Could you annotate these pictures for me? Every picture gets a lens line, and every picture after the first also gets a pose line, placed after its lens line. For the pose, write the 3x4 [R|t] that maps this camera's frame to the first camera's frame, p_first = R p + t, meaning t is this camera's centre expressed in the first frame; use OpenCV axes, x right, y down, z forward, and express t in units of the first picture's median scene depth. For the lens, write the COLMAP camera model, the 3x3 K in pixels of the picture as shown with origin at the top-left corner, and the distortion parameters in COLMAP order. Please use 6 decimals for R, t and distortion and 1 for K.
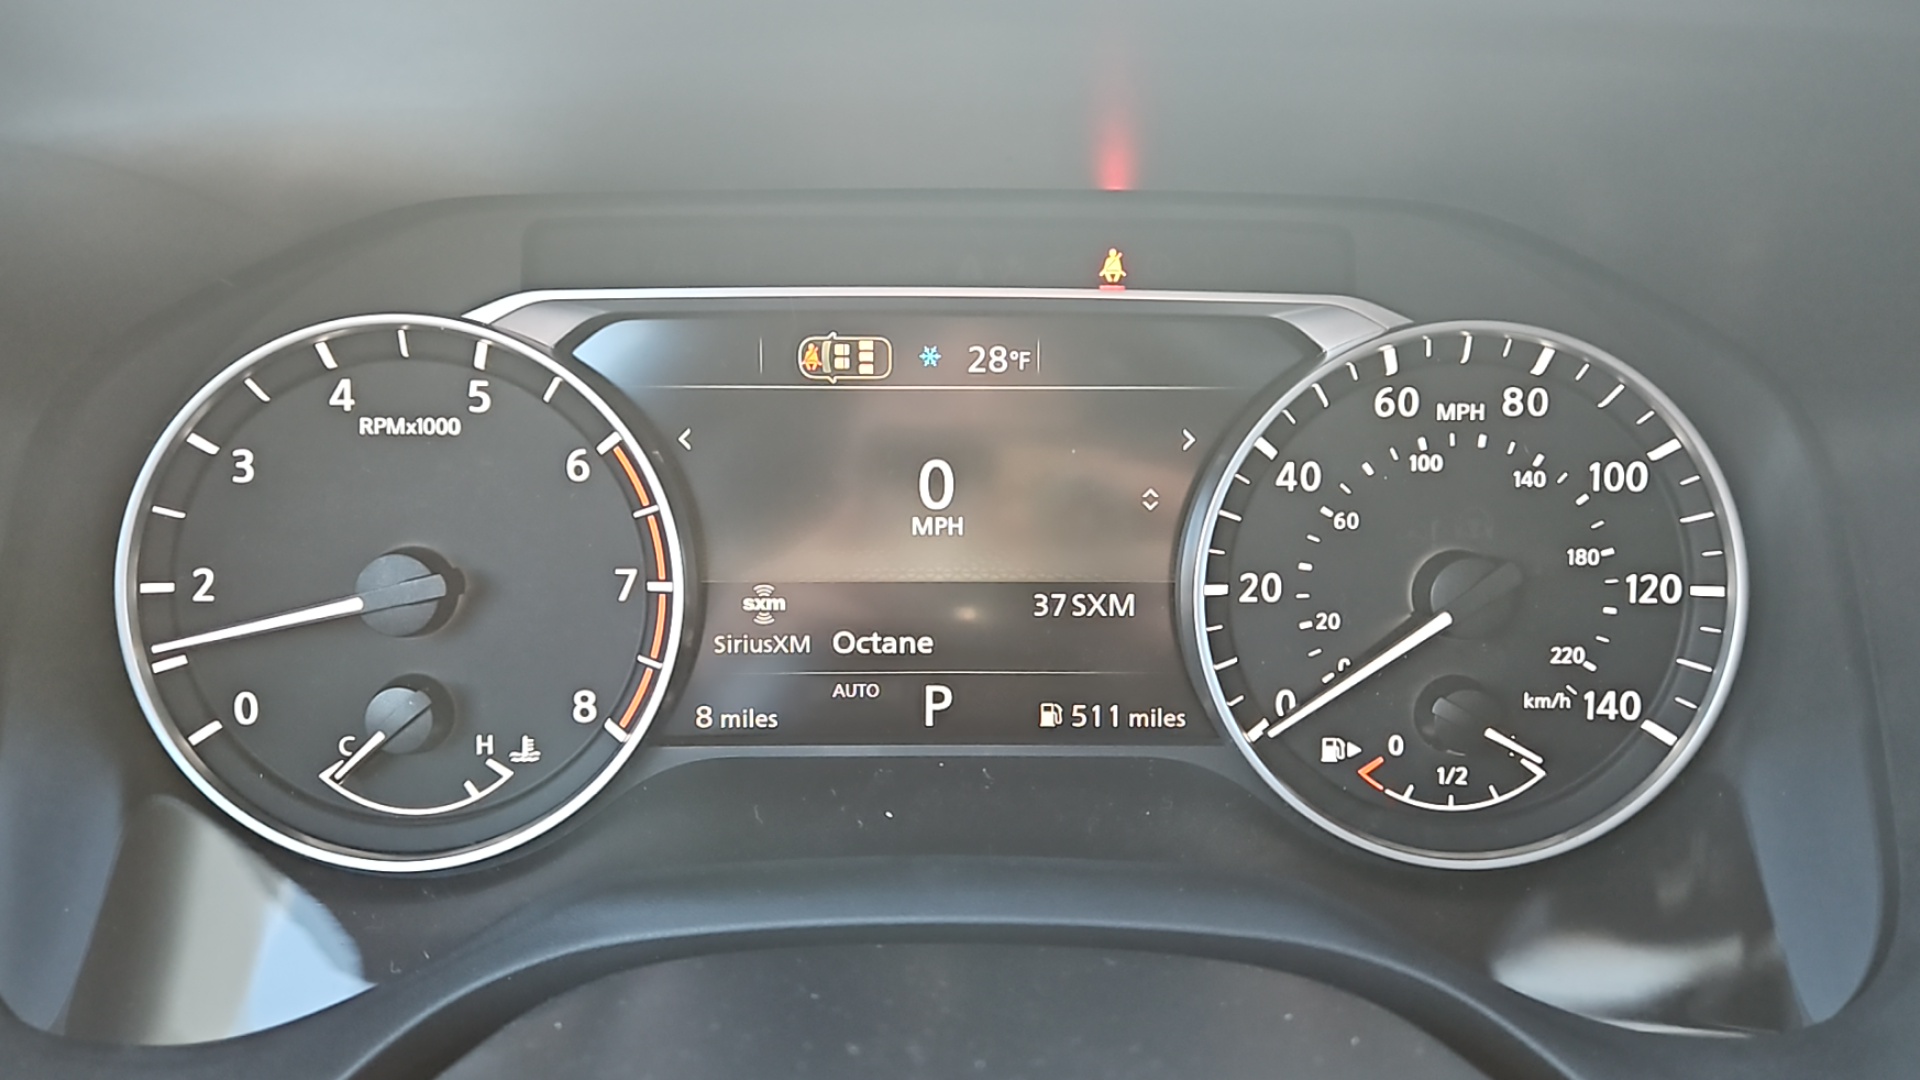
lens RADIAL K [[1442.1, 0, 962.2], [0, 1442.1, 538.5], [0, 0, 1]] dist [0.041086, -0.034963]
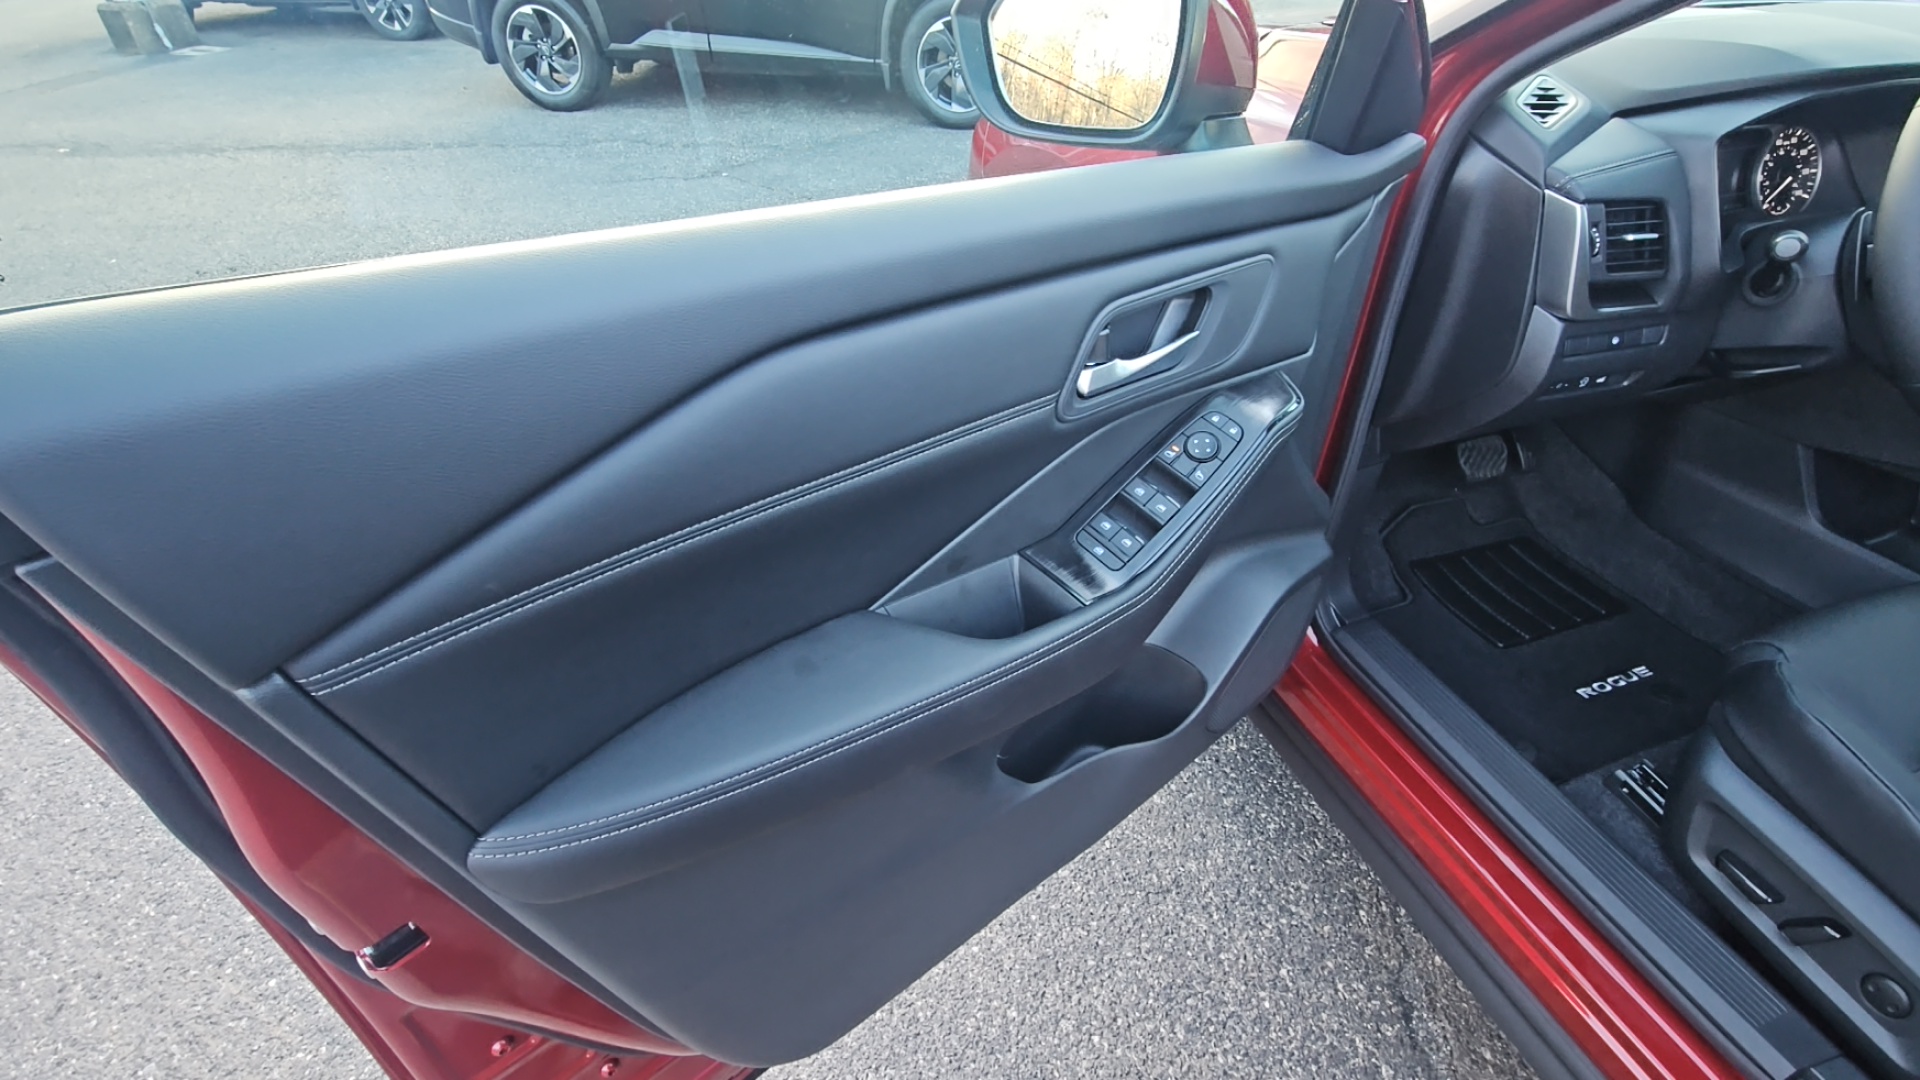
lens RADIAL K [[855.2, 0, 961.9], [0, 855.2, 524.1], [0, 0, 1]] dist [0.015383, -0.010108]
pose [[0.944172, -0.212716, 0.251579, -4.058148], [0.153103, 0.959456, 0.236650, 0.059694], [-0.291718, -0.184921, 0.938459, -1.592952]]
